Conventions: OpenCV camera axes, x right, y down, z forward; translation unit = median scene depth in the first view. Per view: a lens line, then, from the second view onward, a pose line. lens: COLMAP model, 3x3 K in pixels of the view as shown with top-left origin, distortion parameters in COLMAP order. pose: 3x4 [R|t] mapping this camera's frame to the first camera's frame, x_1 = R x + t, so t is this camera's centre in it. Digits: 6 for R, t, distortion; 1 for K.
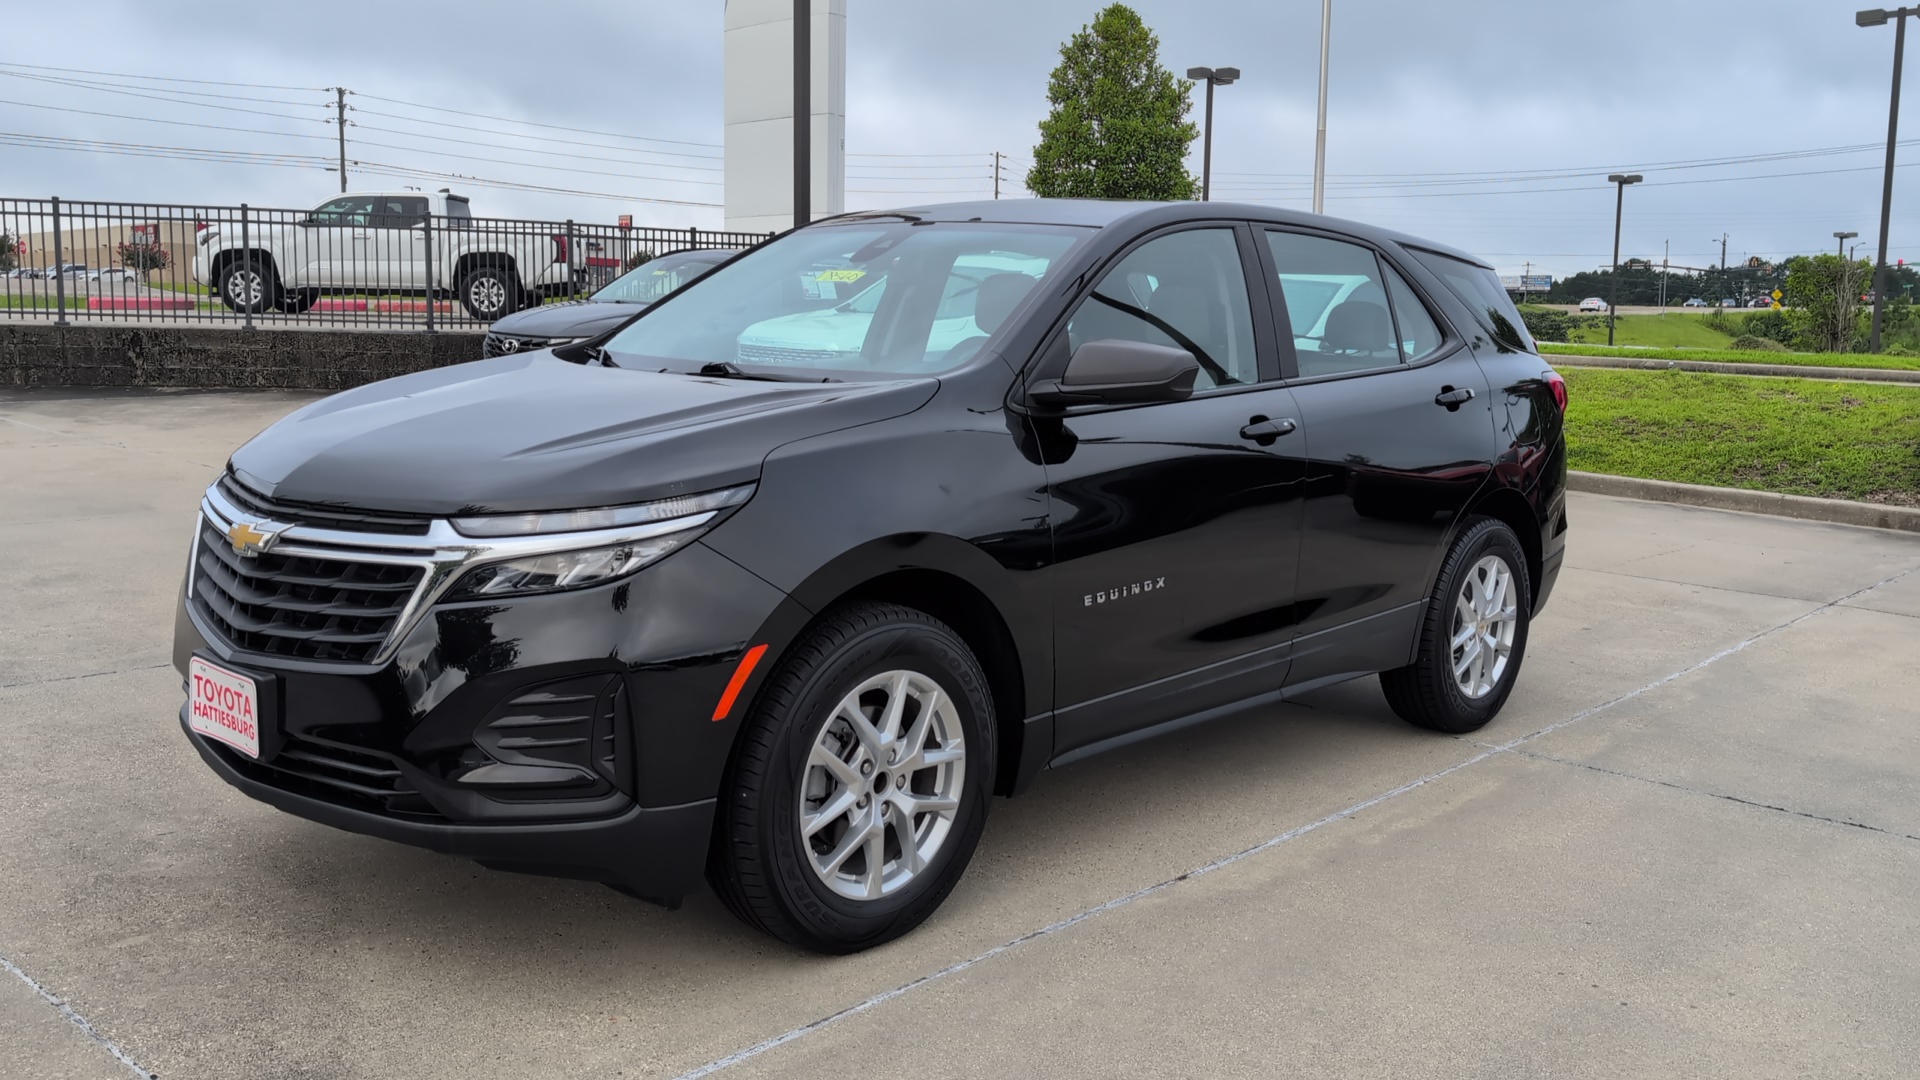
lens RADIAL K [[1545.0, 0, 958.5], [0, 1545.0, 535.7], [0, 0, 1]] dist [0.002159, 0.007428]
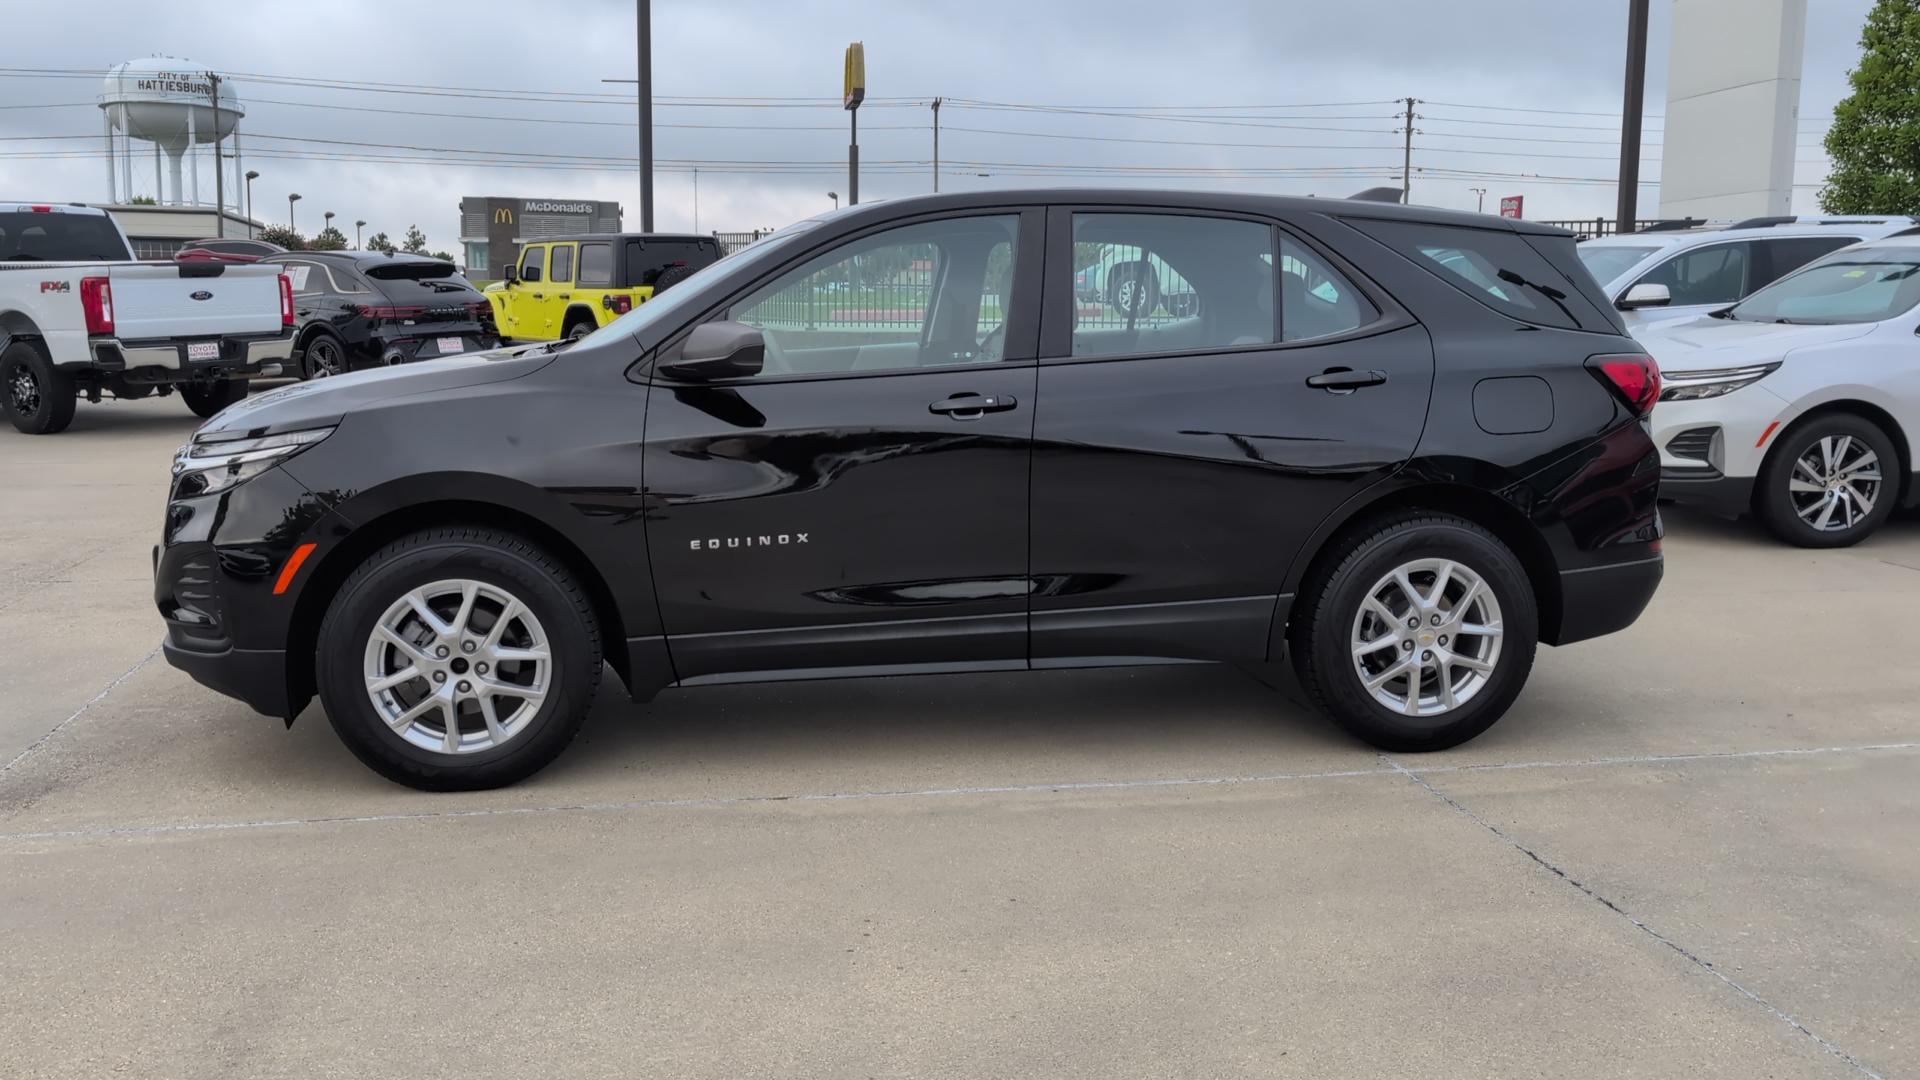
lens RADIAL K [[1539.7, 0, 954.4], [0, 1539.7, 529.5], [0, 0, 1]] dist [0.090813, -0.196055]
pose [[0.806564, 0.058992, -0.588196, 0.782413], [-0.061727, 0.997974, 0.015446, 0.000445], [0.587915, 0.023849, 0.808571, 0.140717]]
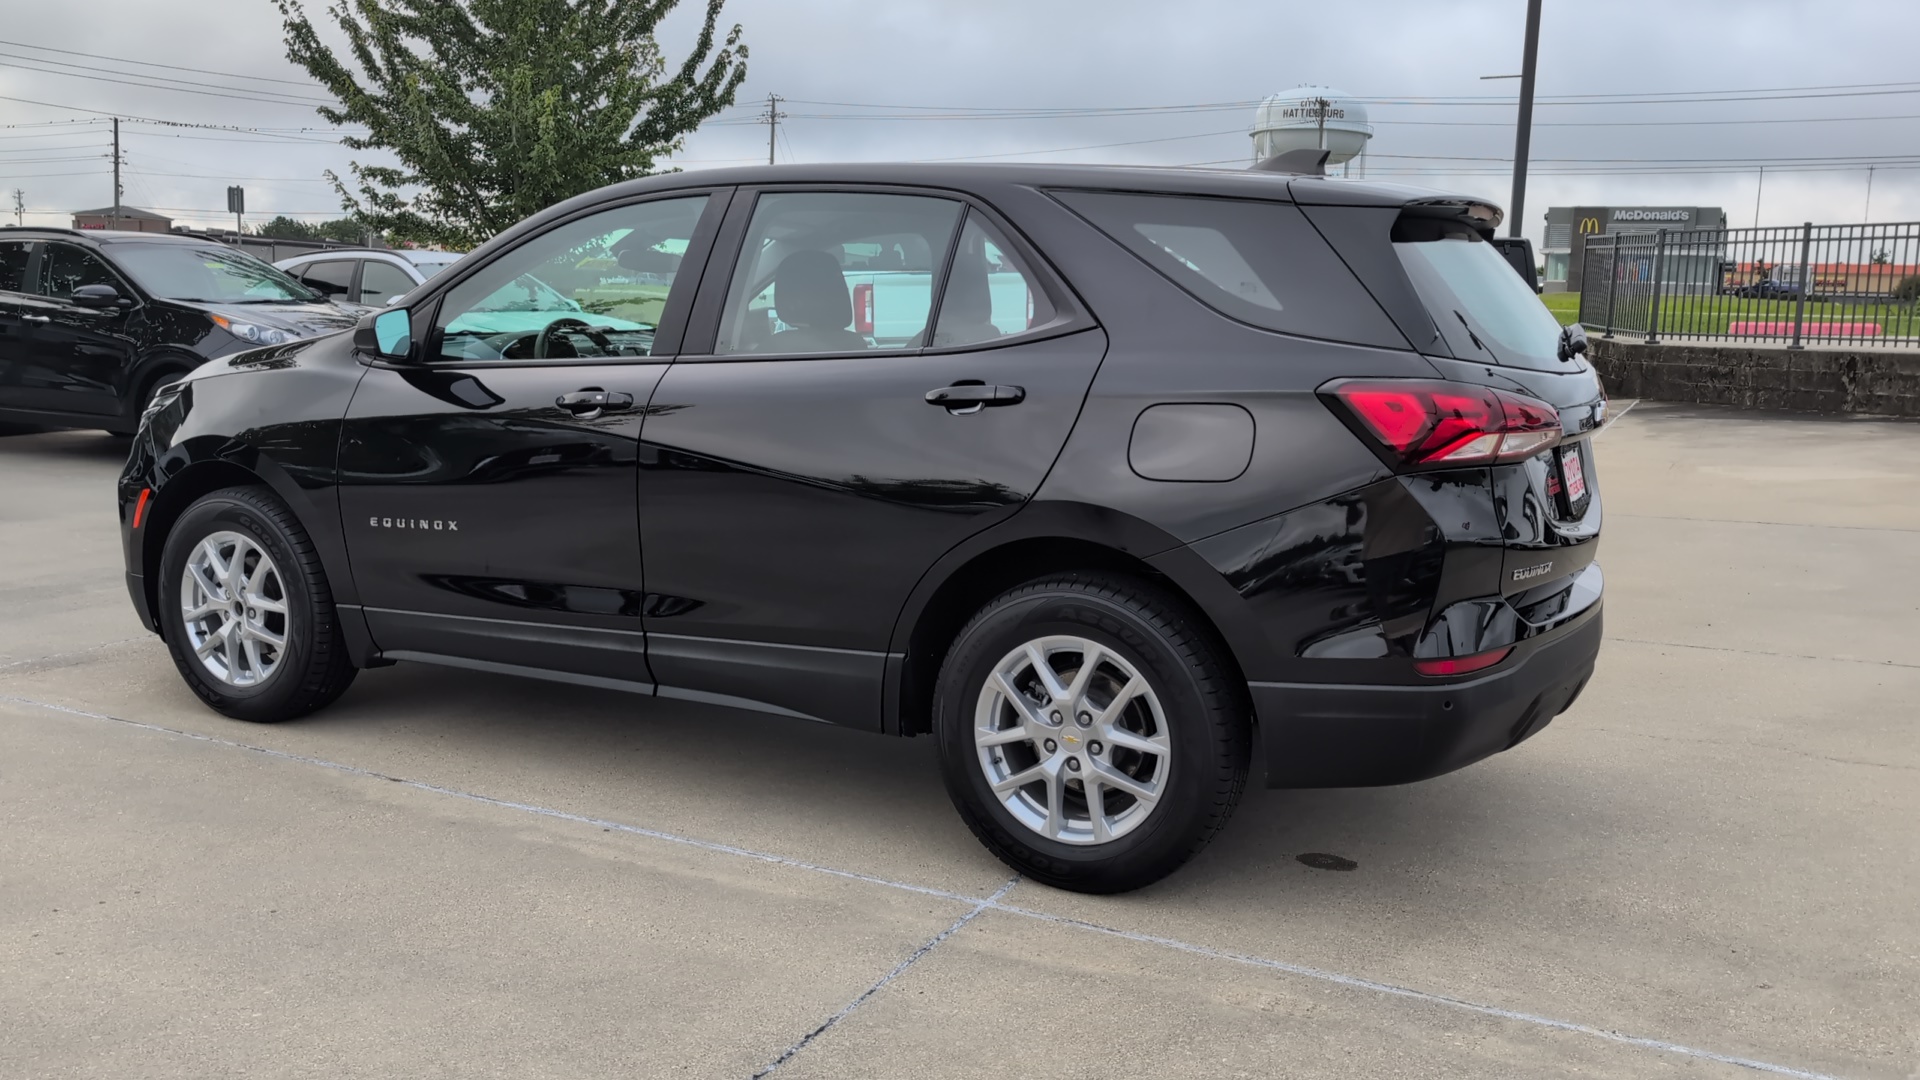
lens RADIAL K [[1539.7, 0, 954.4], [0, 1539.7, 529.5], [0, 0, 1]] dist [0.090813, -0.196055]
pose [[0.285071, 0.112627, -0.951866, 1.164279], [-0.139451, 0.987380, 0.075066, -0.090998], [0.948308, 0.111340, 0.297180, 0.899799]]
